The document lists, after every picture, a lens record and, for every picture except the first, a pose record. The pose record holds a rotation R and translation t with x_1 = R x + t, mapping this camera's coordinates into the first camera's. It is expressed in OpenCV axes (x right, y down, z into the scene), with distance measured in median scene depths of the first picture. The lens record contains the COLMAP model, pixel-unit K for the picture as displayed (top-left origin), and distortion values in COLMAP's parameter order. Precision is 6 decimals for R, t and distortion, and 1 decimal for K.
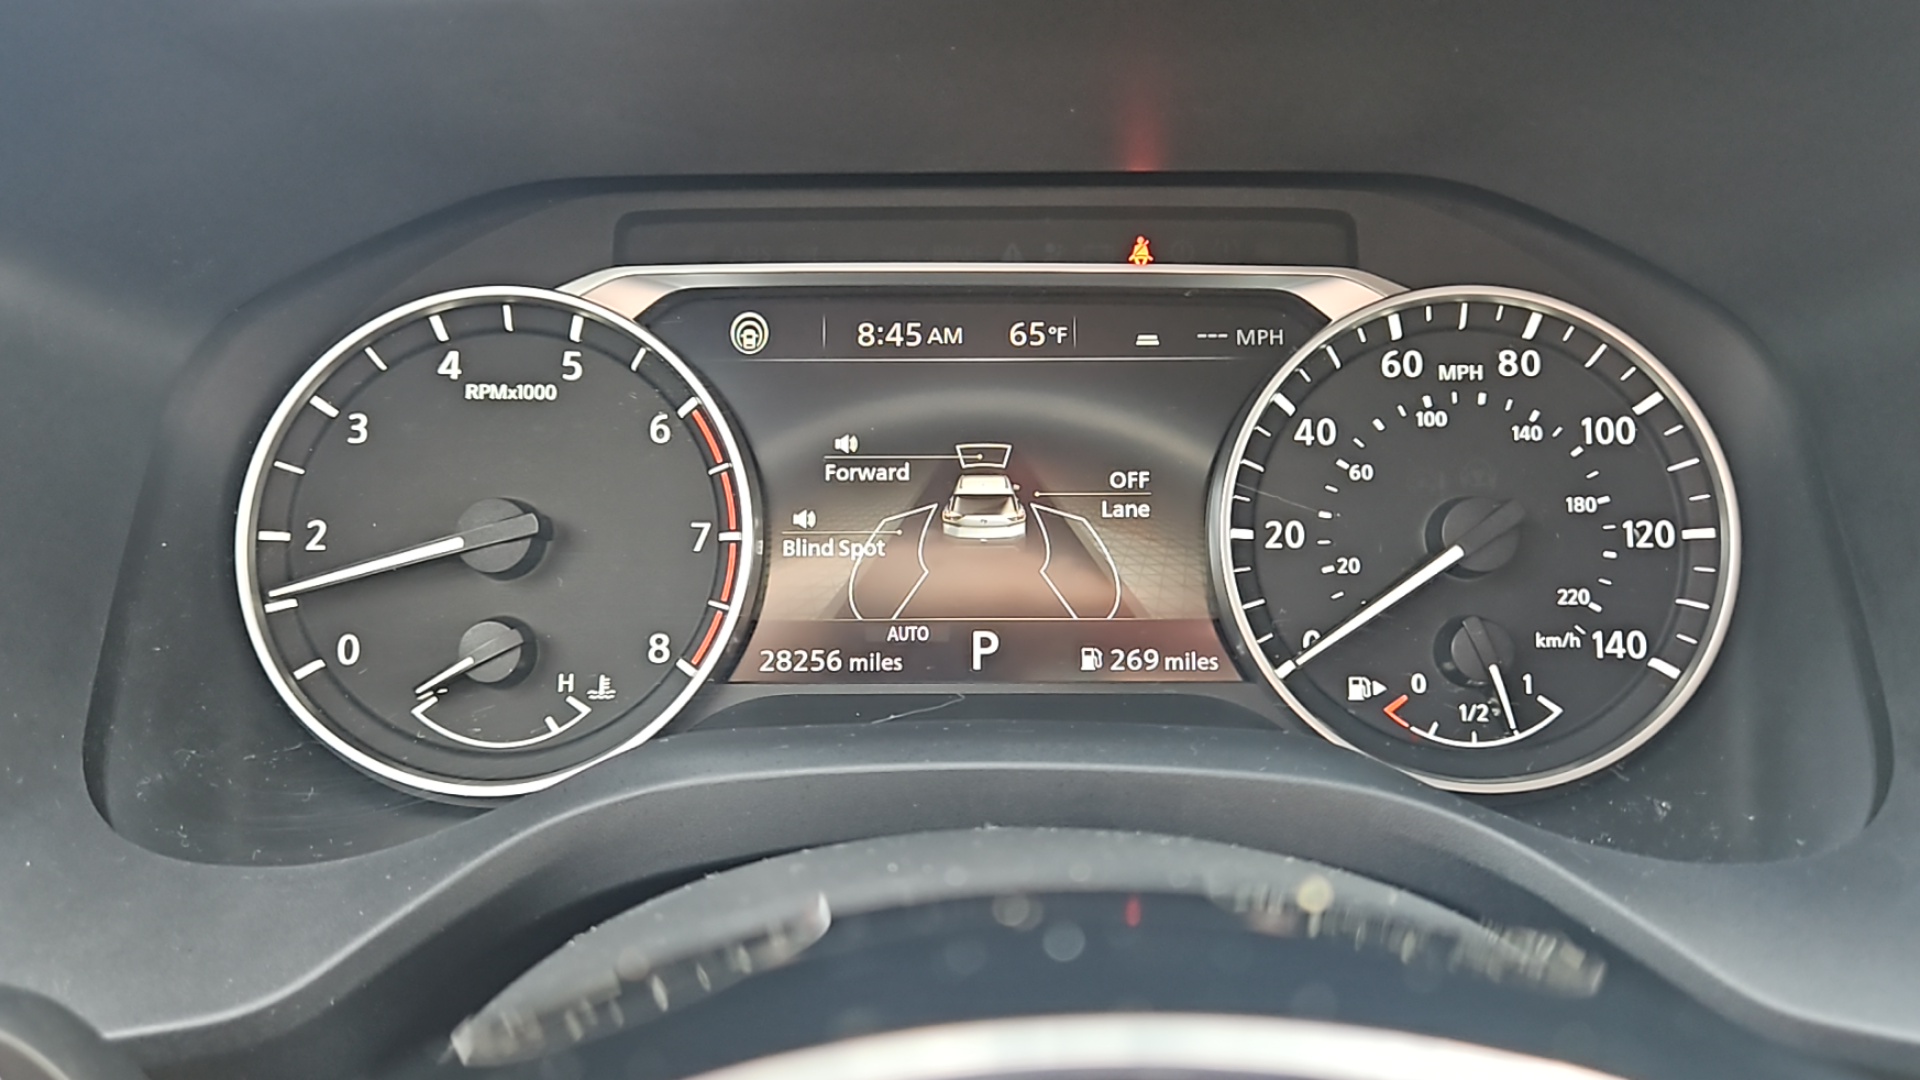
lens RADIAL K [[1537.2, 0, 957.7], [0, 1537.2, 537.9], [0, 0, 1]] dist [0.033830, -0.025637]
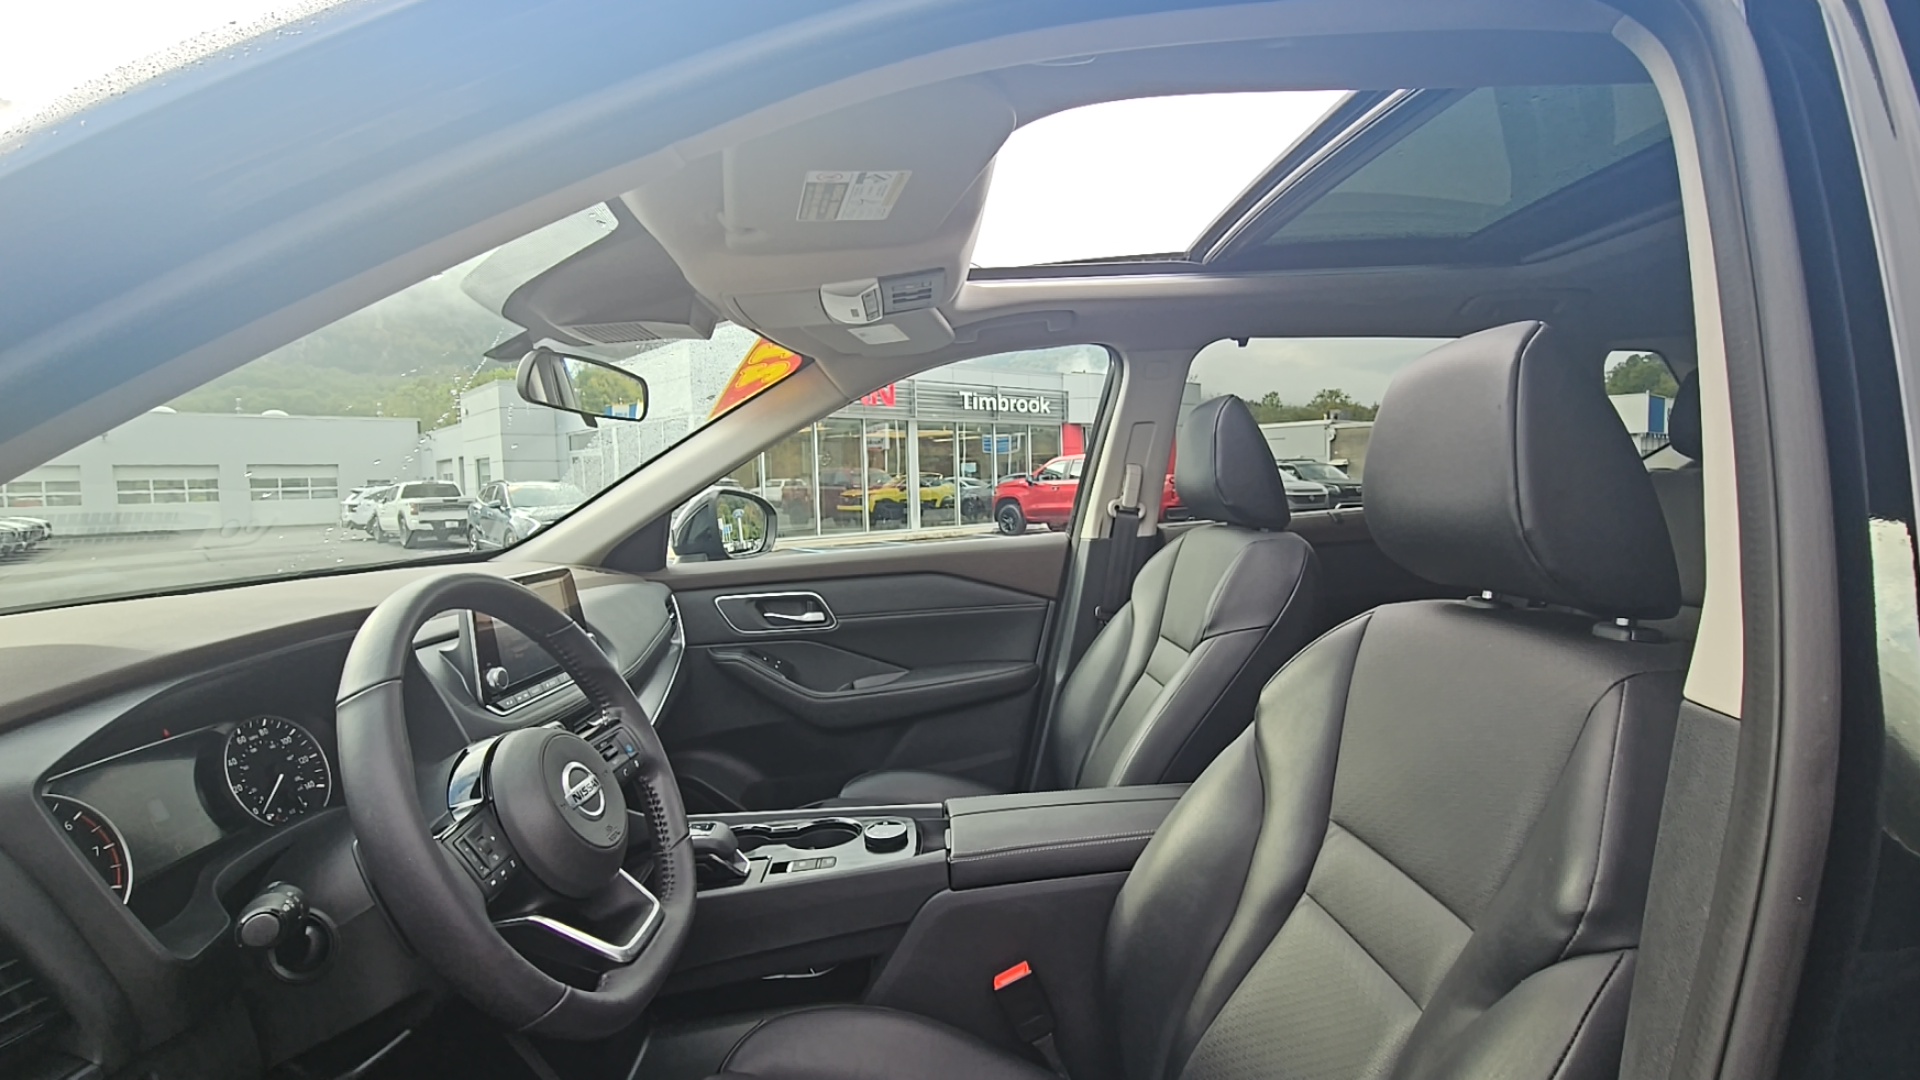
lens RADIAL K [[864.5, 0, 954.2], [0, 864.5, 543.6], [0, 0, 1]] dist [0.012929, -0.007521]
pose [[-0.043700, -0.061350, 0.997159, -2.064033], [0.305306, 0.949544, 0.071800, -0.199360], [-0.951251, 0.307576, -0.022764, -0.887326]]
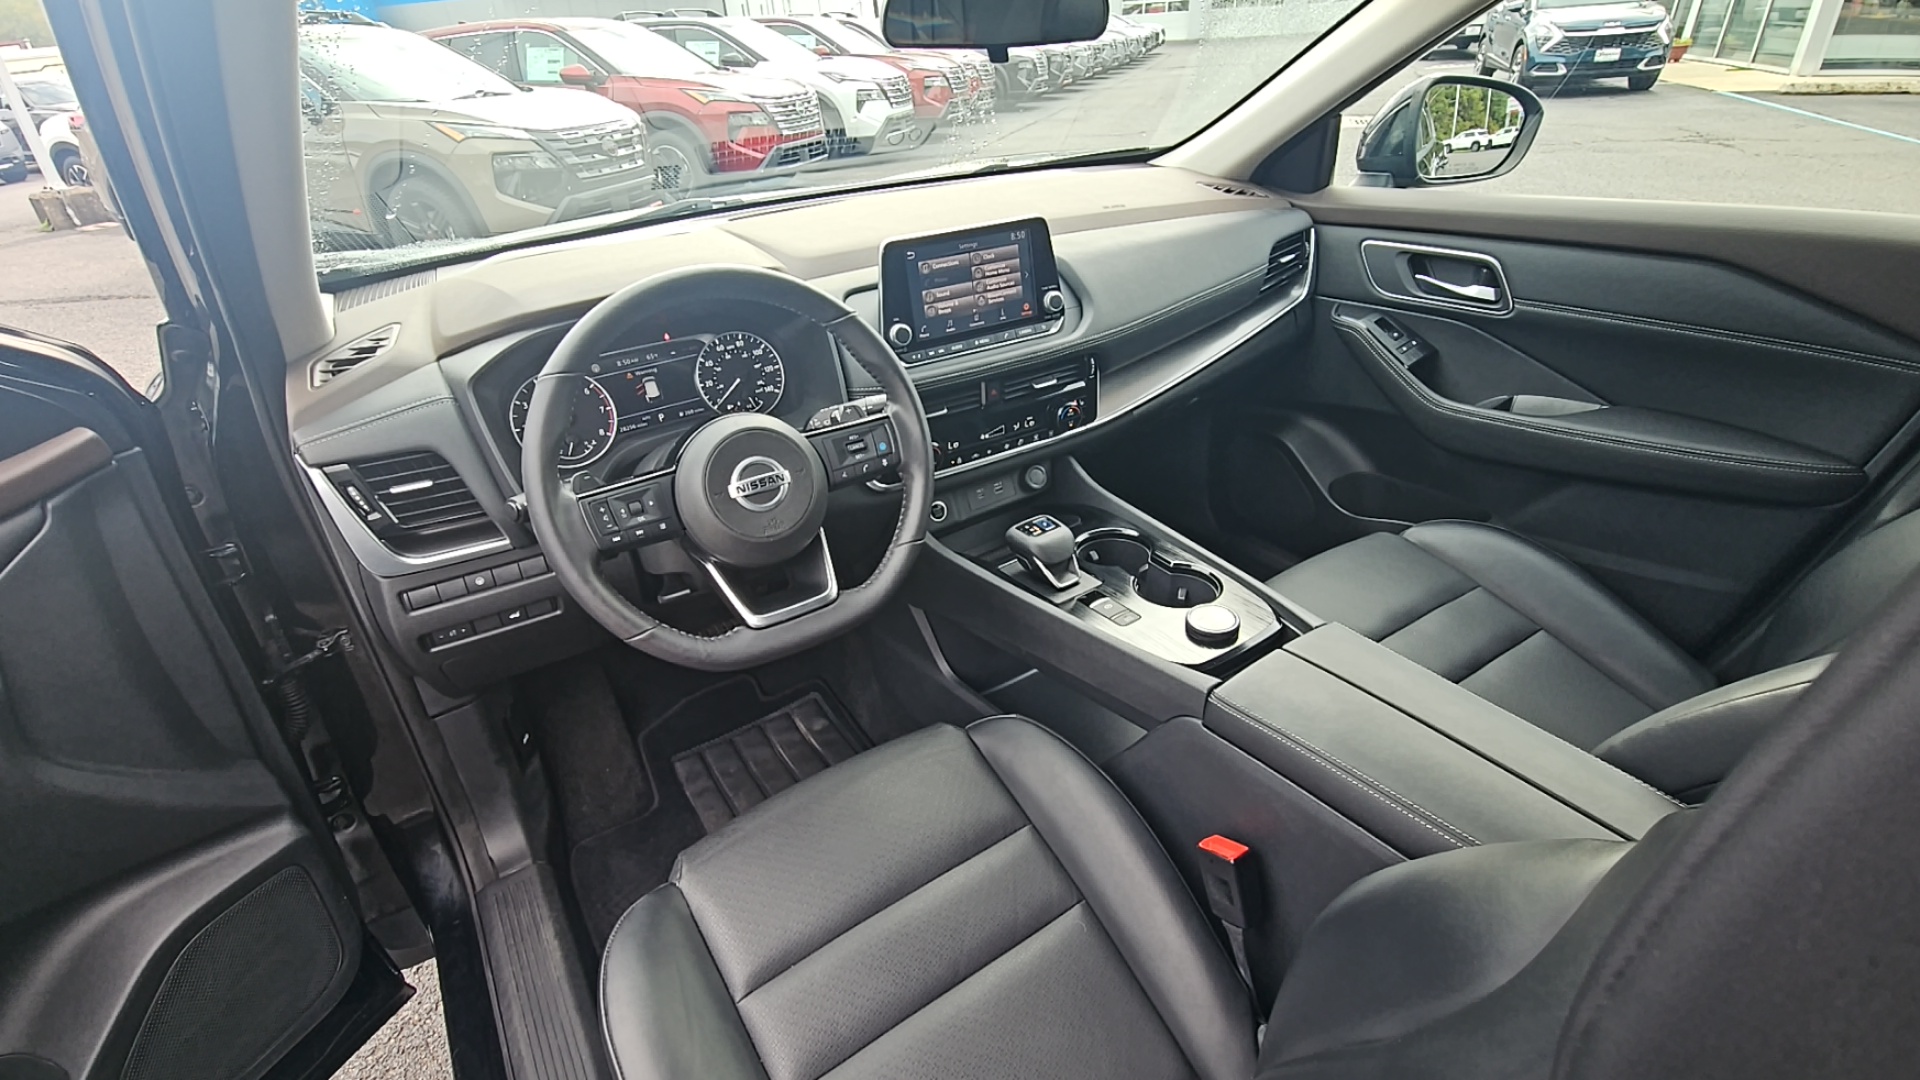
lens RADIAL K [[864.5, 0, 955.2], [0, 864.5, 536.1], [0, 0, 1]] dist [0.012929, -0.007521]
pose [[0.829520, -0.315875, 0.460564, -0.676968], [0.203320, 0.938895, 0.277735, -0.175024], [-0.520151, -0.136745, 0.843056, -2.218455]]
